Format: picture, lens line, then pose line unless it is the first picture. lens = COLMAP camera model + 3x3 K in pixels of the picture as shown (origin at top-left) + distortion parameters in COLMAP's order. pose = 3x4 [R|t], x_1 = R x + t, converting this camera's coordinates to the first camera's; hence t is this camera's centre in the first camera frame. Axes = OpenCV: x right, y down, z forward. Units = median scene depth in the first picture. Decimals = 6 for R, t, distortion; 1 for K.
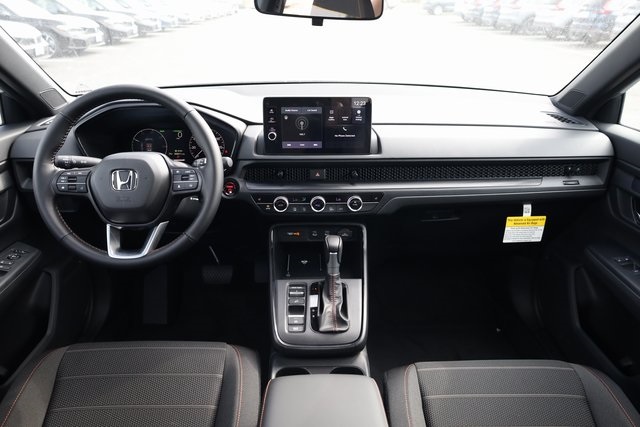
lens RADIAL K [[432.1, 0, 320.0], [0, 432.1, 213.5], [0, 0, 1]] dist [0.001107, -0.000657]
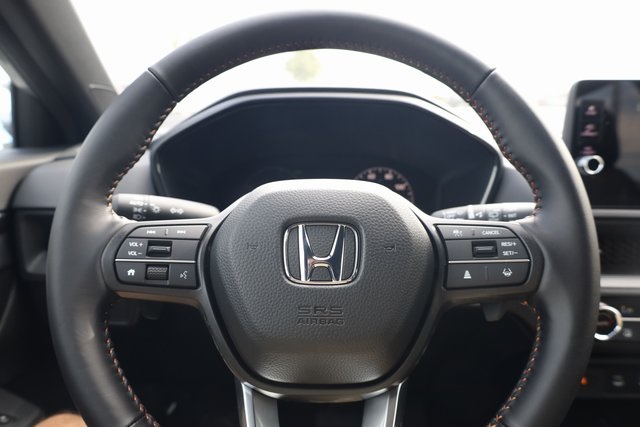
lens RADIAL K [[432.1, 0, 320.0], [0, 432.1, 213.5], [0, 0, 1]] dist [0.001107, -0.000657]
pose [[0.999546, 0.013886, -0.026748, -0.379209], [-0.019190, 0.977602, -0.209587, -0.031732], [0.023238, 0.210005, 0.977424, 0.572872]]
